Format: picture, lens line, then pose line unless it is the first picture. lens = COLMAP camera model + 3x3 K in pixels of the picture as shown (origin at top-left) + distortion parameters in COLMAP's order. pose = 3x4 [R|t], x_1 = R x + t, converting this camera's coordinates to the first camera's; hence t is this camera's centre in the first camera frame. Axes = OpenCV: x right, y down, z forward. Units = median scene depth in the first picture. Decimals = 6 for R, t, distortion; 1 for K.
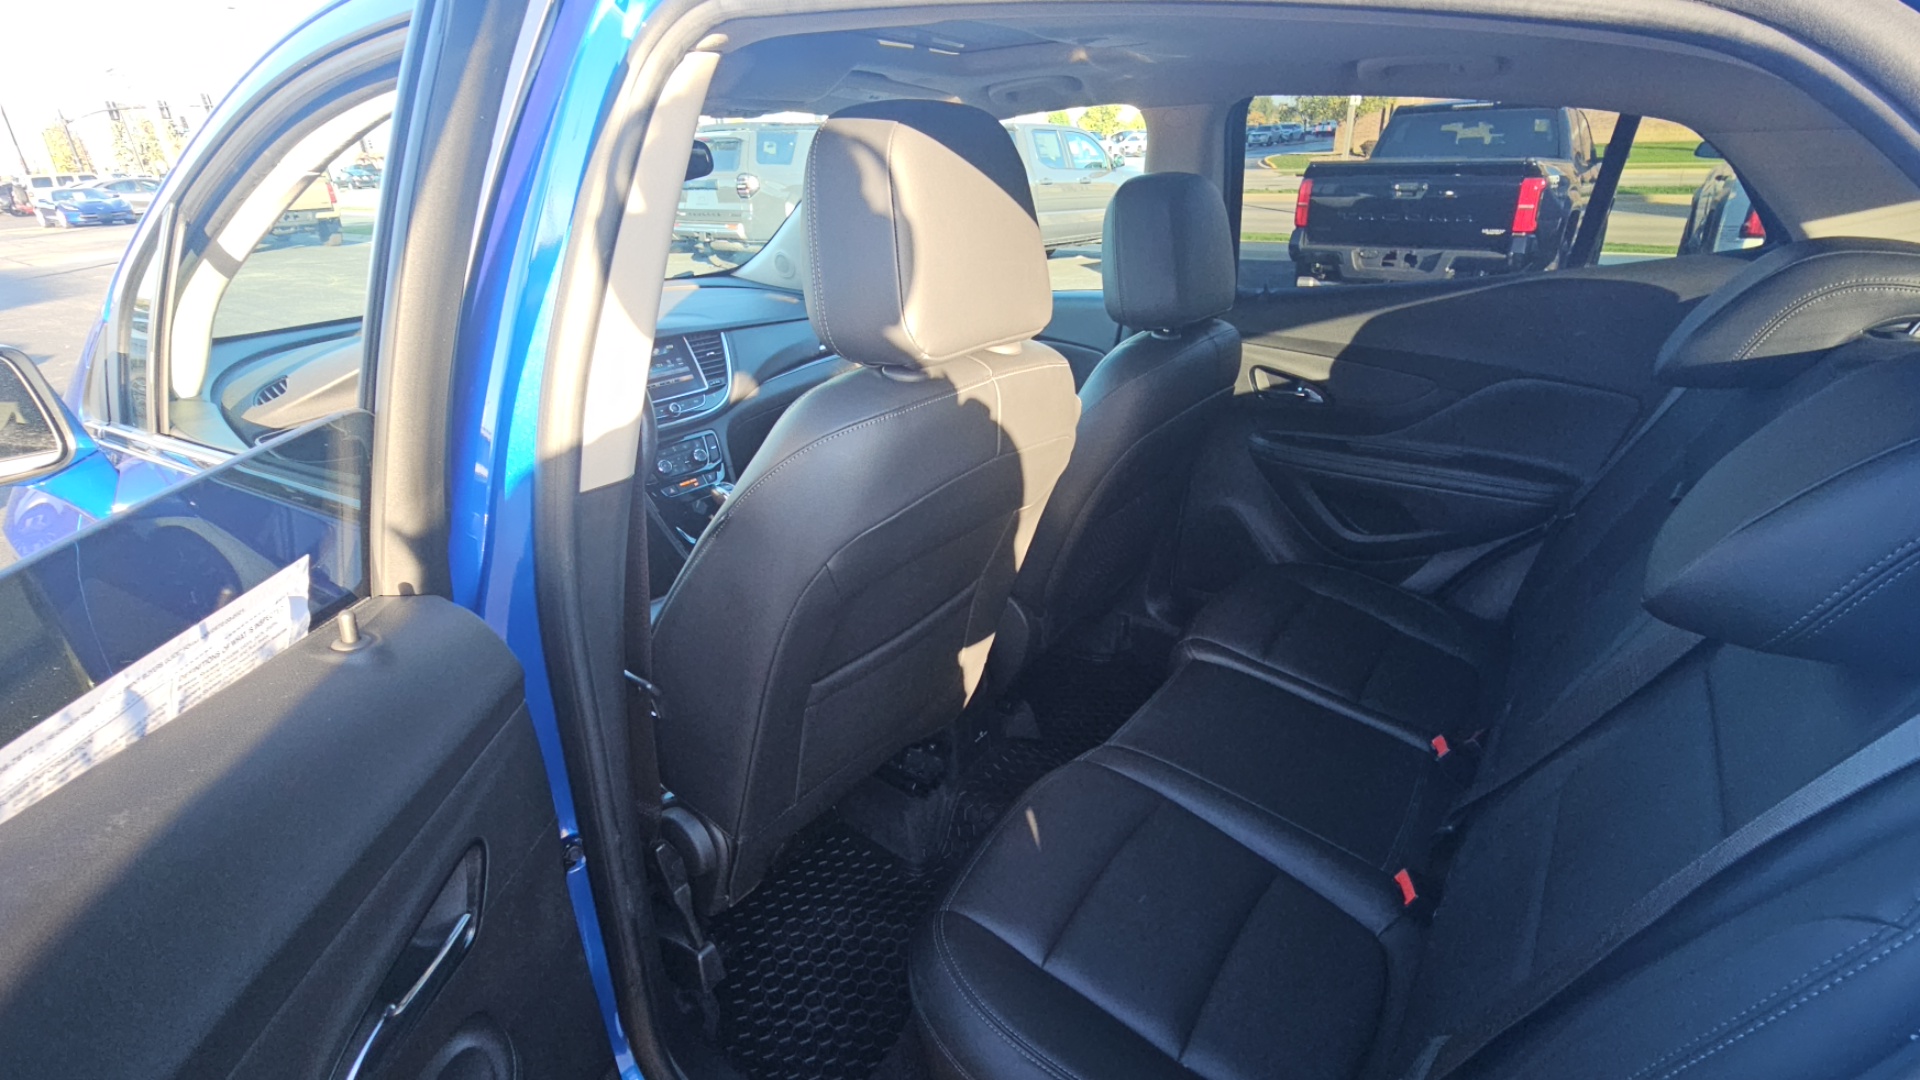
lens RADIAL K [[857.3, 0, 976.9], [0, 857.3, 557.5], [0, 0, 1]] dist [0.006733, -0.004314]
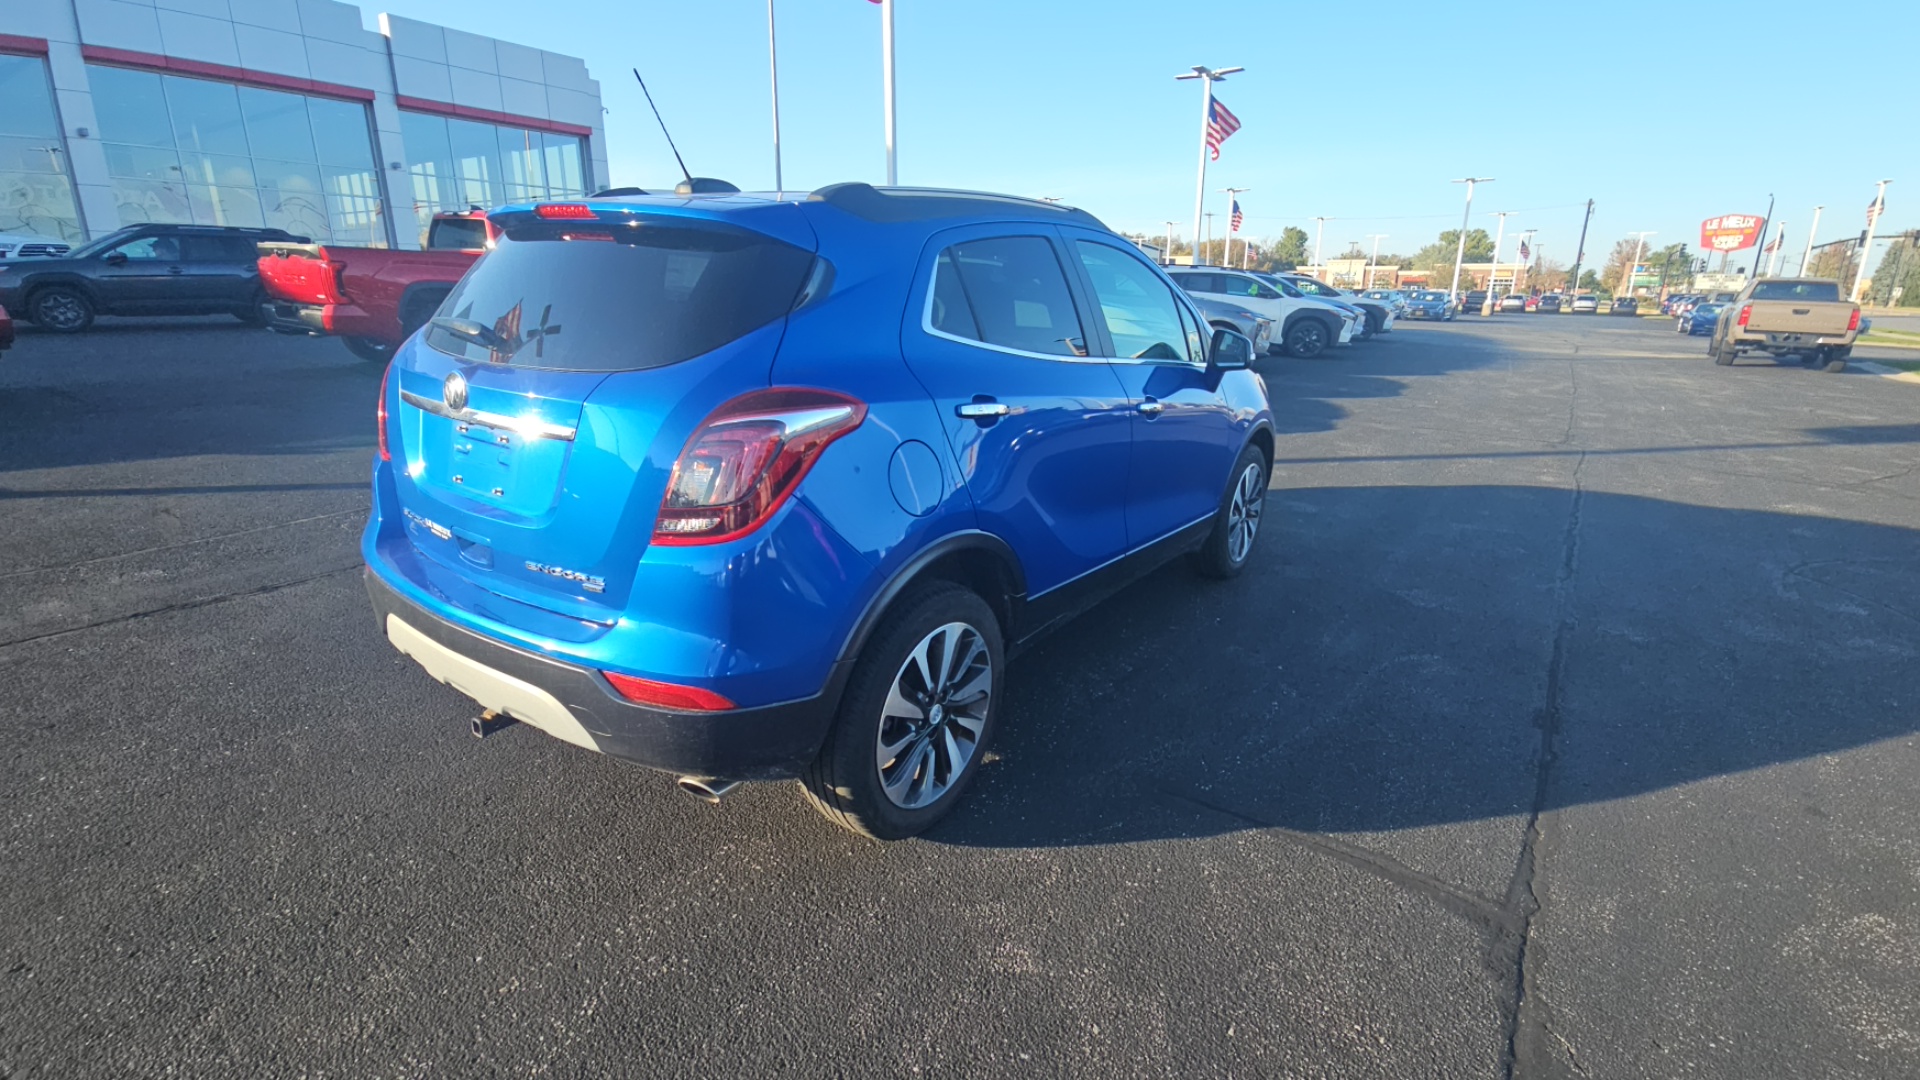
lens RADIAL K [[863.0, 0, 970.5], [0, 863.0, 531.8], [0, 0, 1]] dist [0.010136, -0.007022]
pose [[0.030181, 0.308754, -0.950663, 0.528519], [-0.450032, 0.853440, 0.262890, -0.097155], [0.892502, 0.419895, 0.164707, 0.179577]]
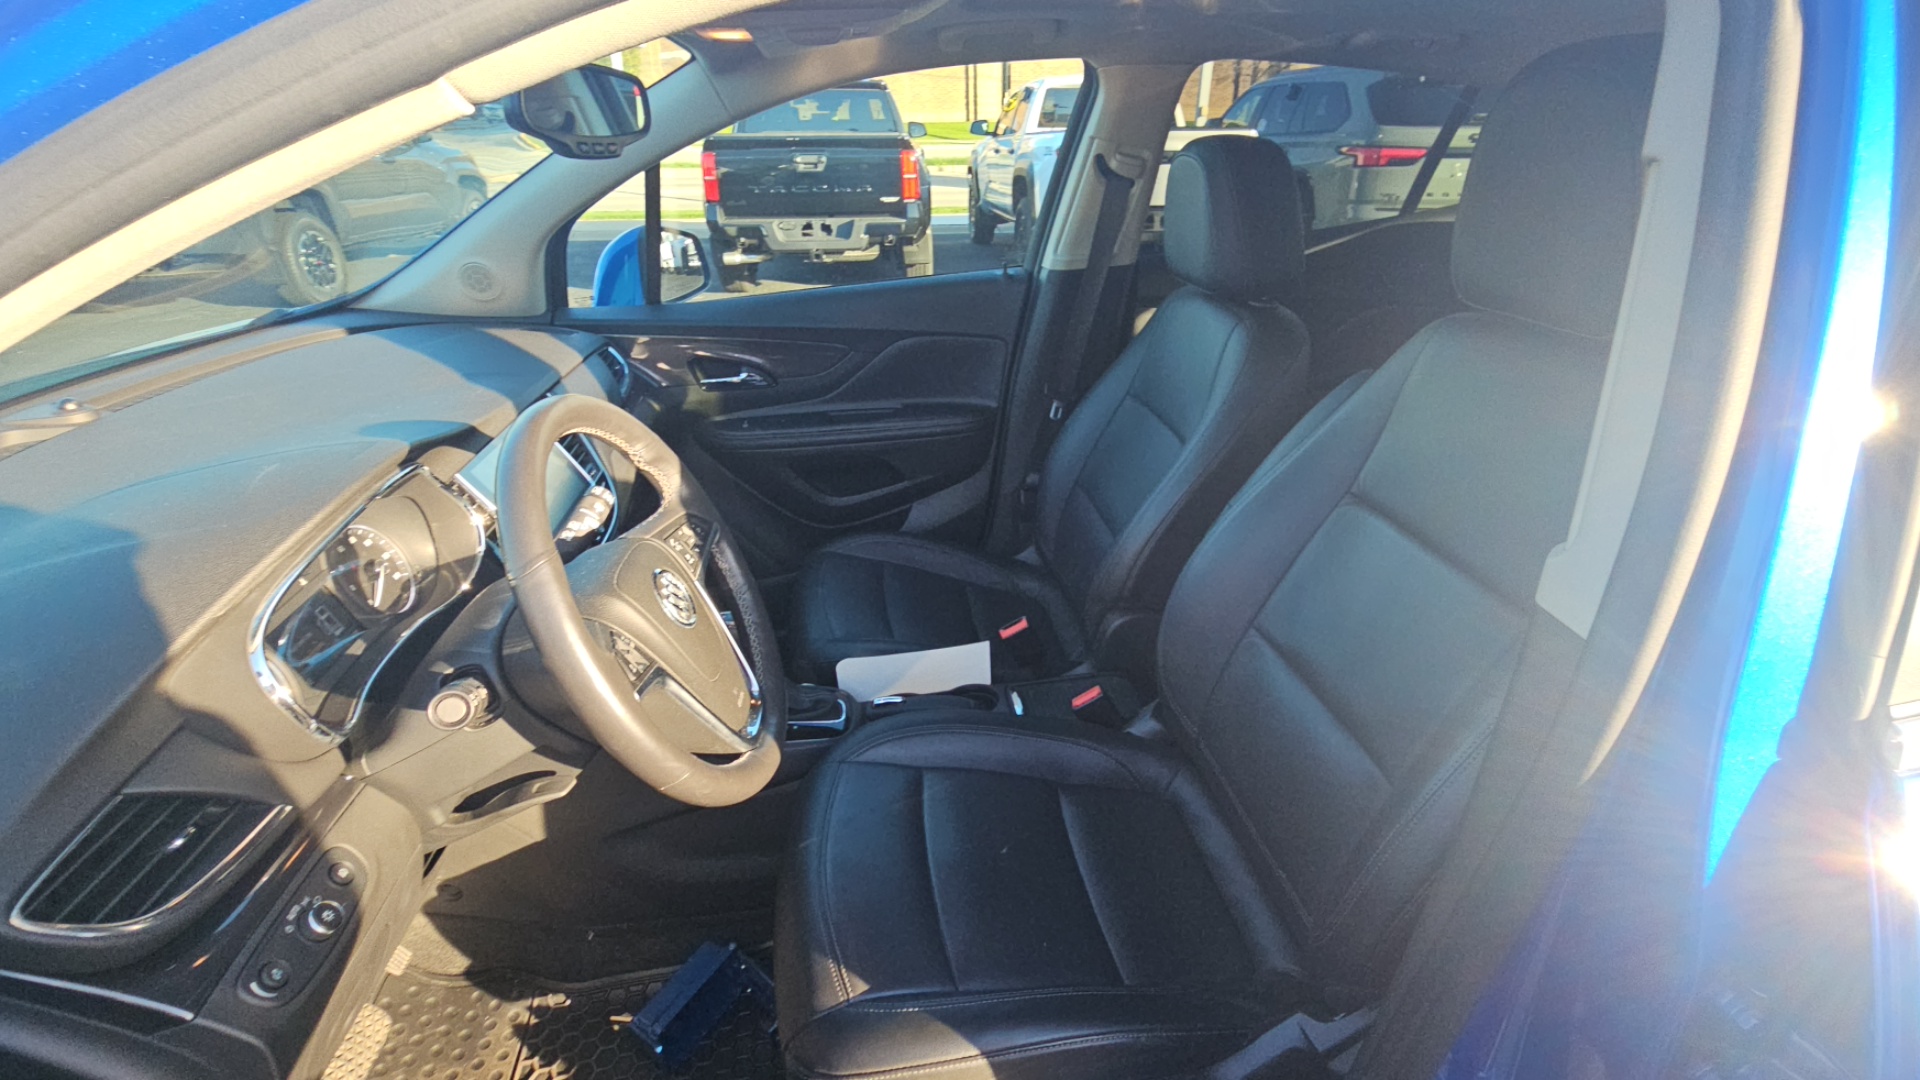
lens RADIAL K [[863.0, 0, 971.1], [0, 863.0, 545.1], [0, 0, 1]] dist [0.010136, -0.007022]
pose [[0.725659, -0.288993, 0.624422, -0.149962], [0.283368, 0.952504, 0.111524, -0.042564], [-0.626994, 0.096013, 0.773085, 0.099791]]
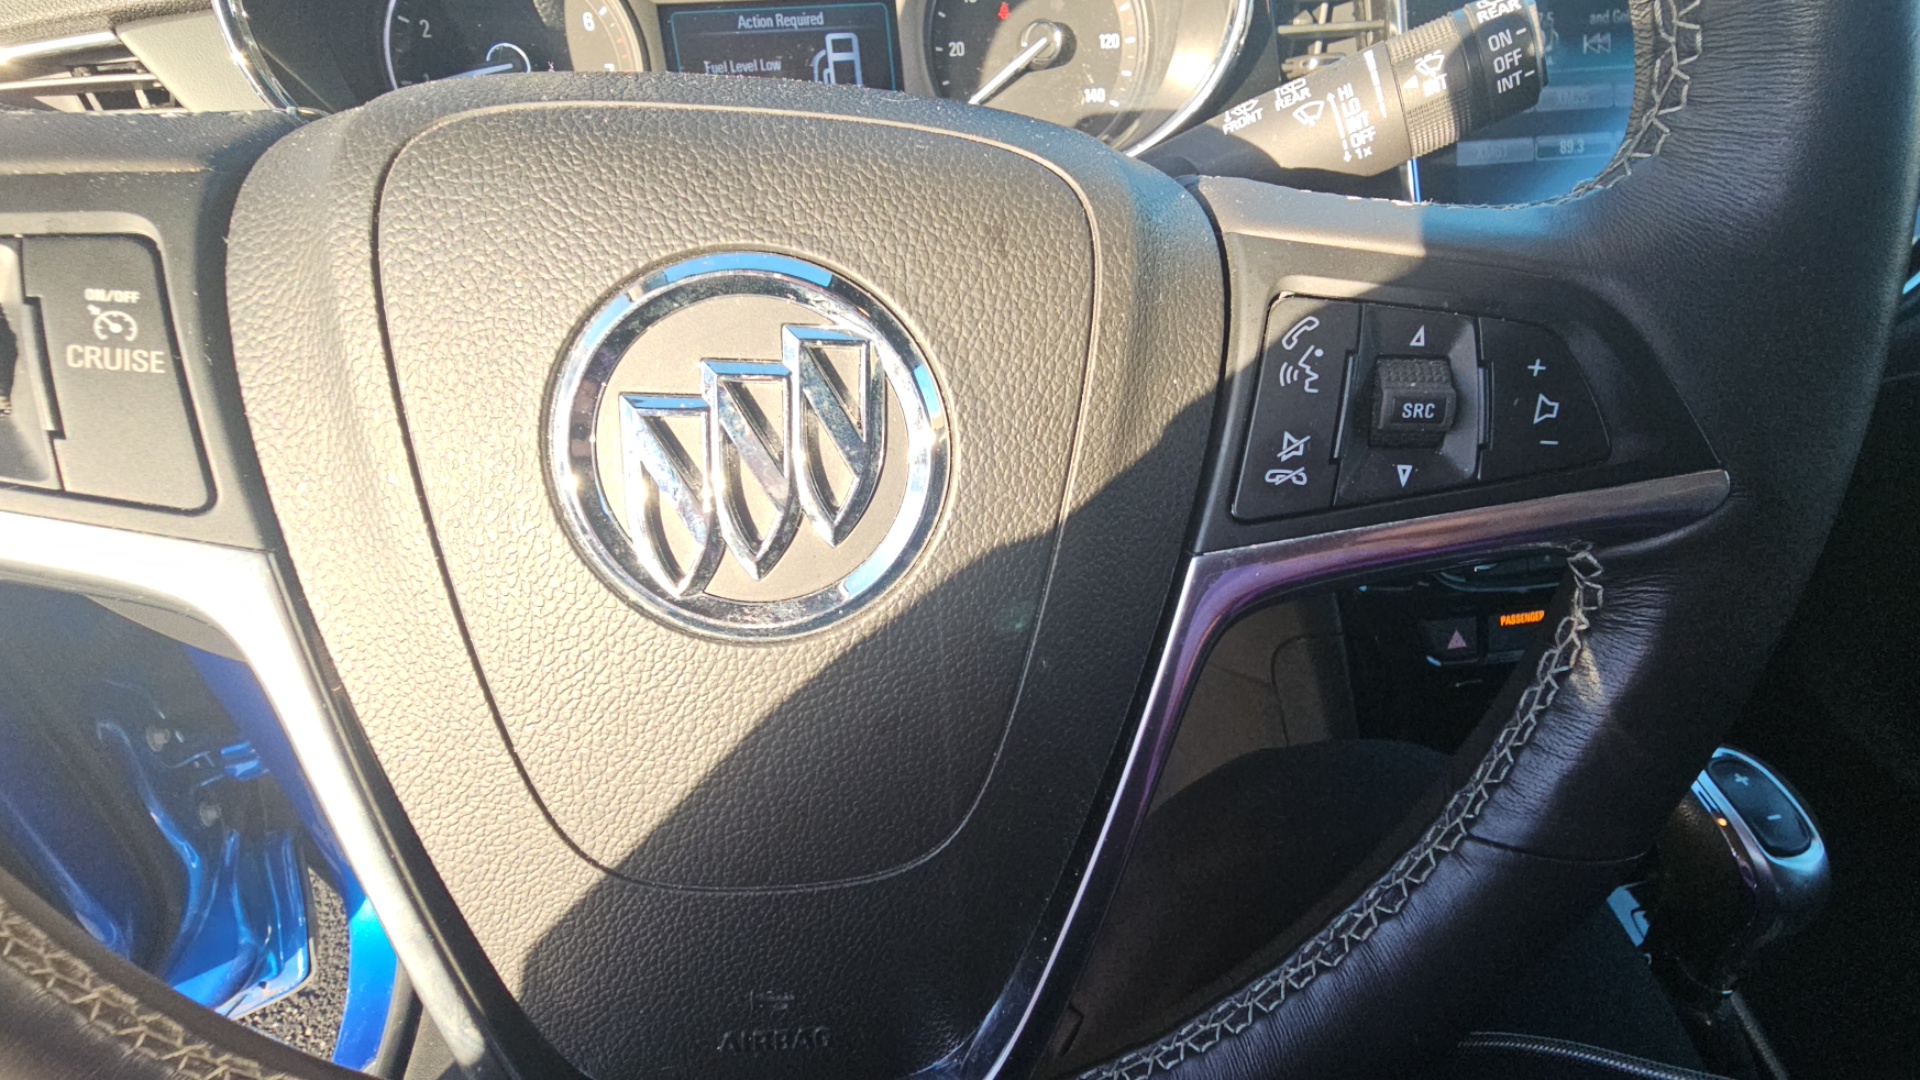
lens RADIAL K [[863.0, 0, 974.7], [0, 863.0, 539.7], [0, 0, 1]] dist [0.010136, -0.007022]
pose [[0.713494, 0.467713, -0.521700, -0.093056], [-0.298793, 0.876592, 0.377239, -0.041461], [0.633758, -0.113277, 0.765192, 0.204279]]
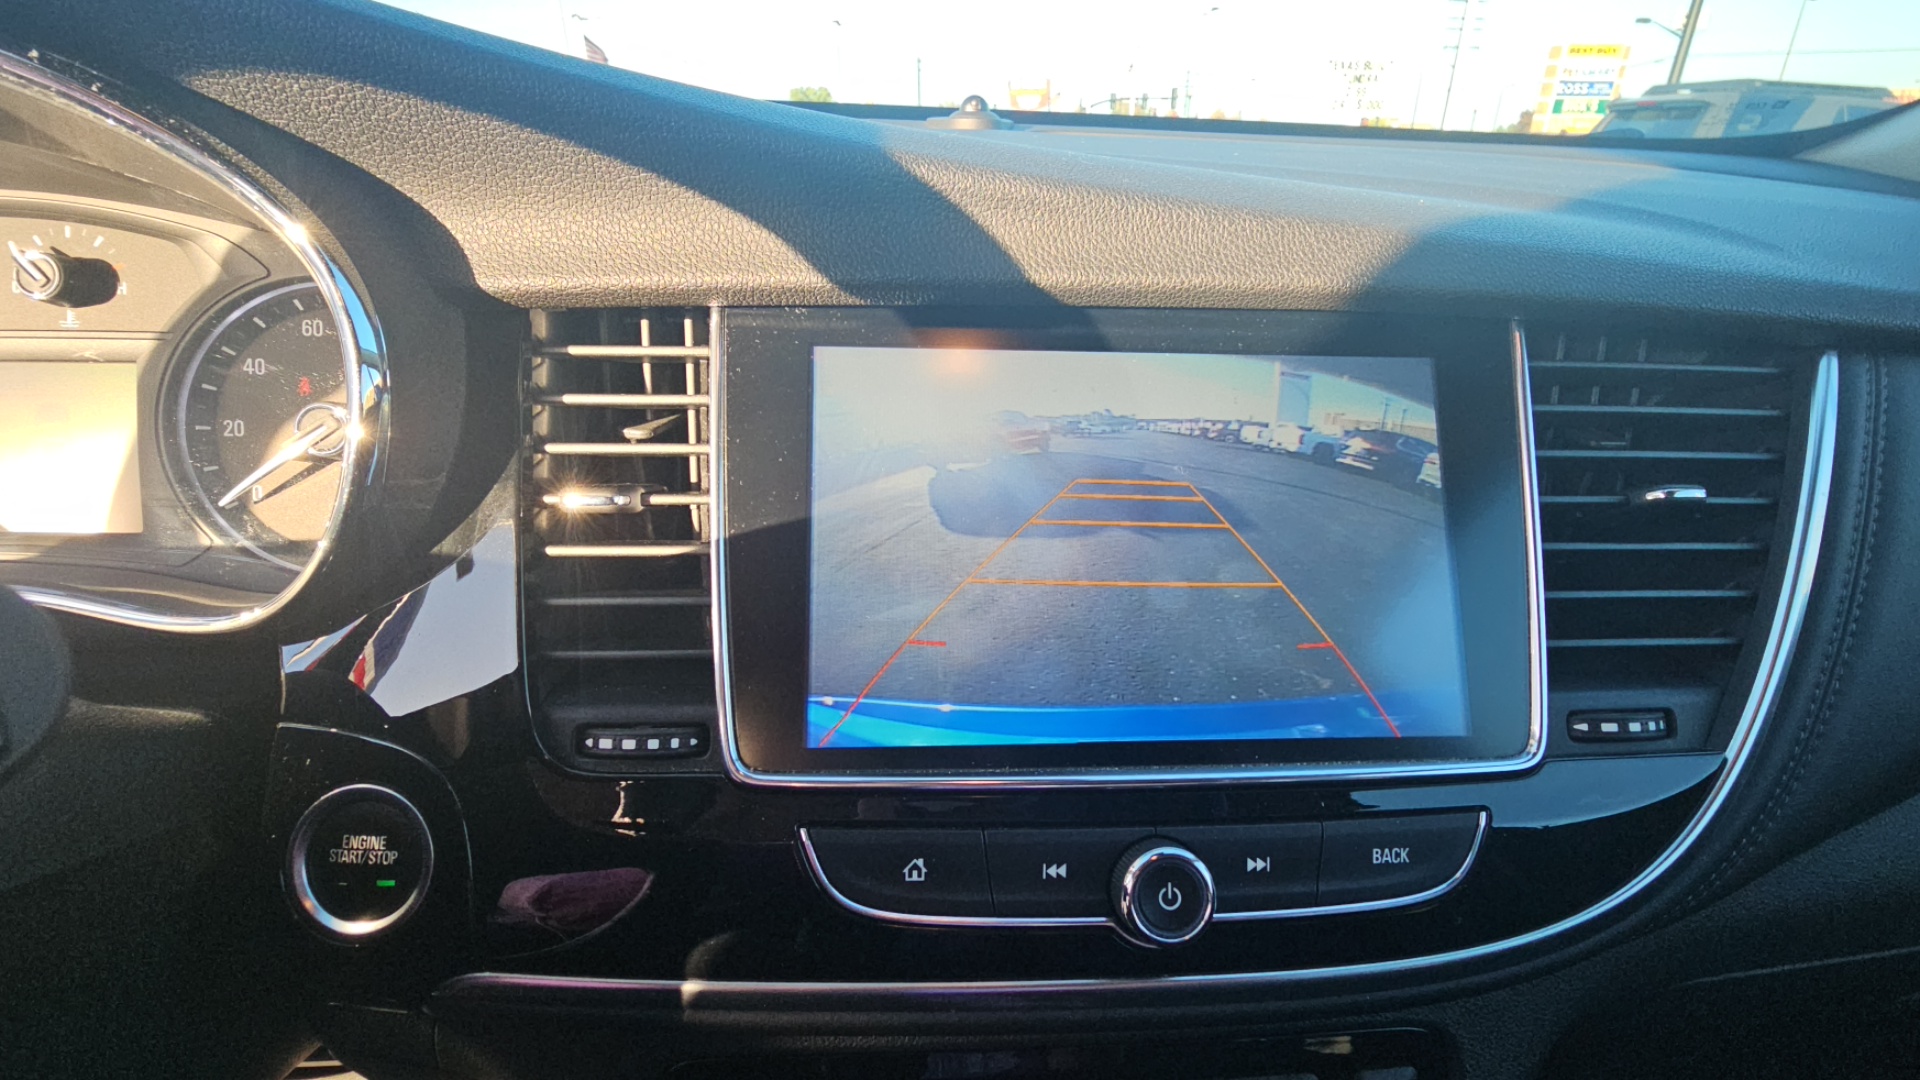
lens RADIAL K [[863.0, 0, 981.7], [0, 863.0, 545.4], [0, 0, 1]] dist [0.010136, -0.007022]
pose [[0.643403, 0.352981, -0.679292, -0.084213], [-0.361870, 0.922189, 0.136445, -0.061722], [0.674598, 0.158026, 0.721073, 0.245803]]
